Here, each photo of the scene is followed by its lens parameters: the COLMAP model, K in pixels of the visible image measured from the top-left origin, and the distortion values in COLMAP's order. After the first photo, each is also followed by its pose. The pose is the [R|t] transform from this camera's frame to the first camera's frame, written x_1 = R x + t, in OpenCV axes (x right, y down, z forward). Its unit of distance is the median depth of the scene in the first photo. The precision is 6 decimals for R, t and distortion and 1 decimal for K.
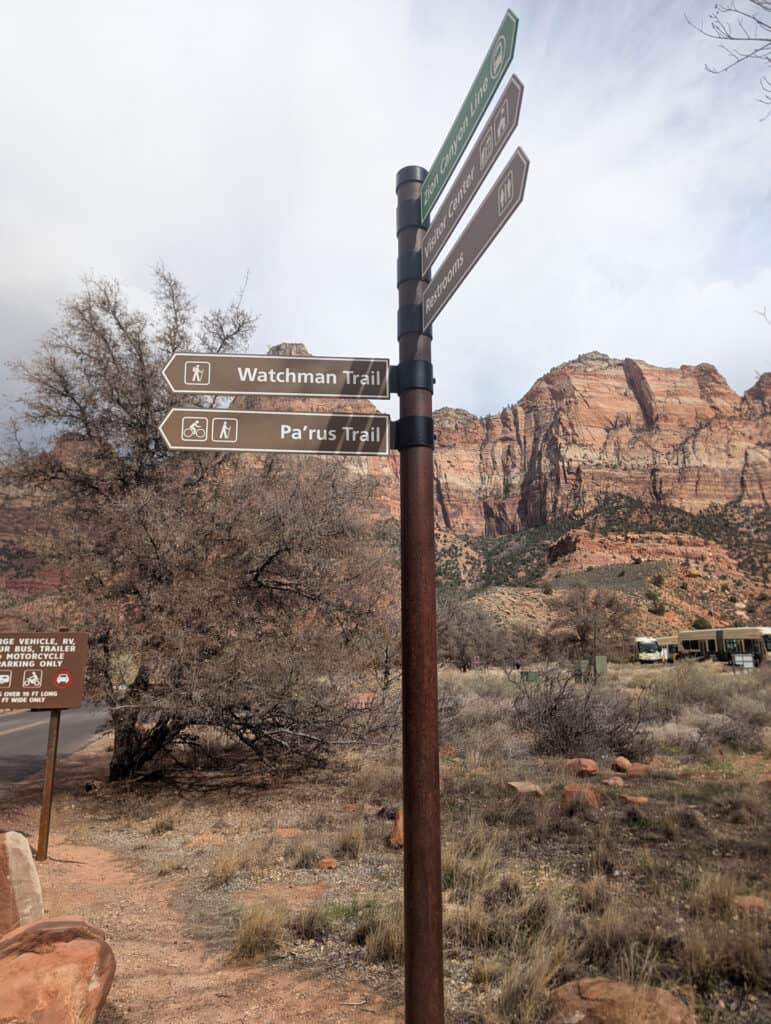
lens RADIAL K [[728.3, 0, 387.6], [0, 728.3, 516.5], [0, 0, 1]] dist [0.061253, -0.051754]
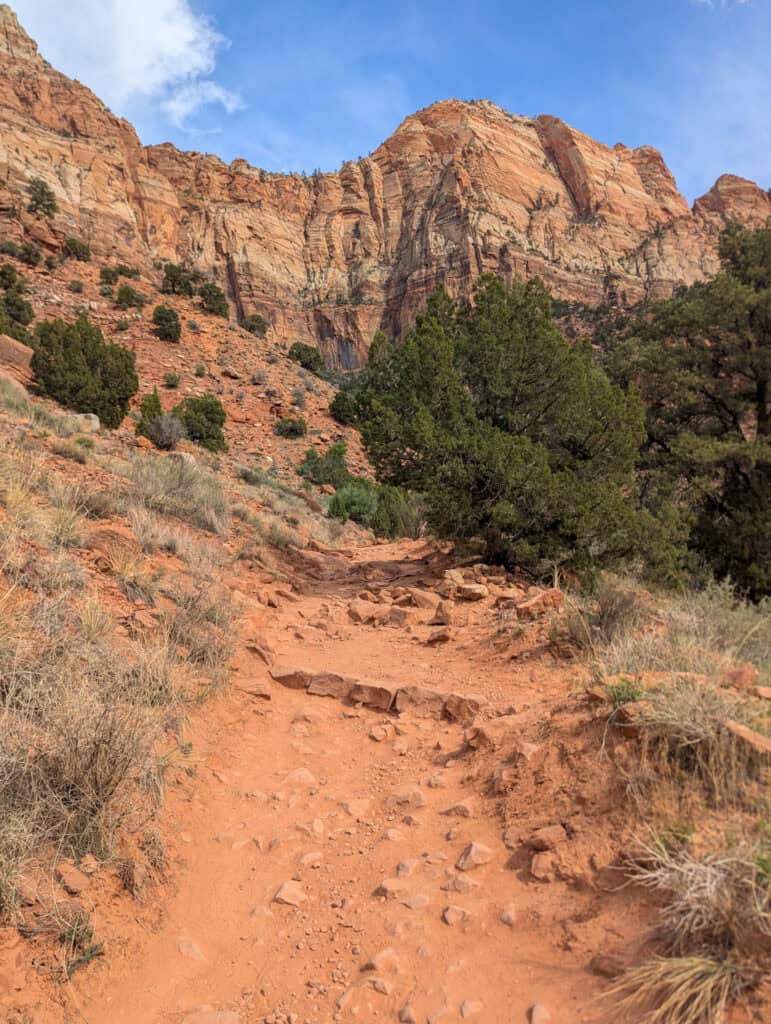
lens RADIAL K [[728.3, 0, 388.8], [0, 728.3, 516.1], [0, 0, 1]] dist [0.061253, -0.051754]
pose [[0.934052, 0.036573, 0.355260, -0.003767], [-0.068607, 0.994591, 0.077991, 0.084859], [-0.350486, -0.097221, 0.931508, 0.453632]]
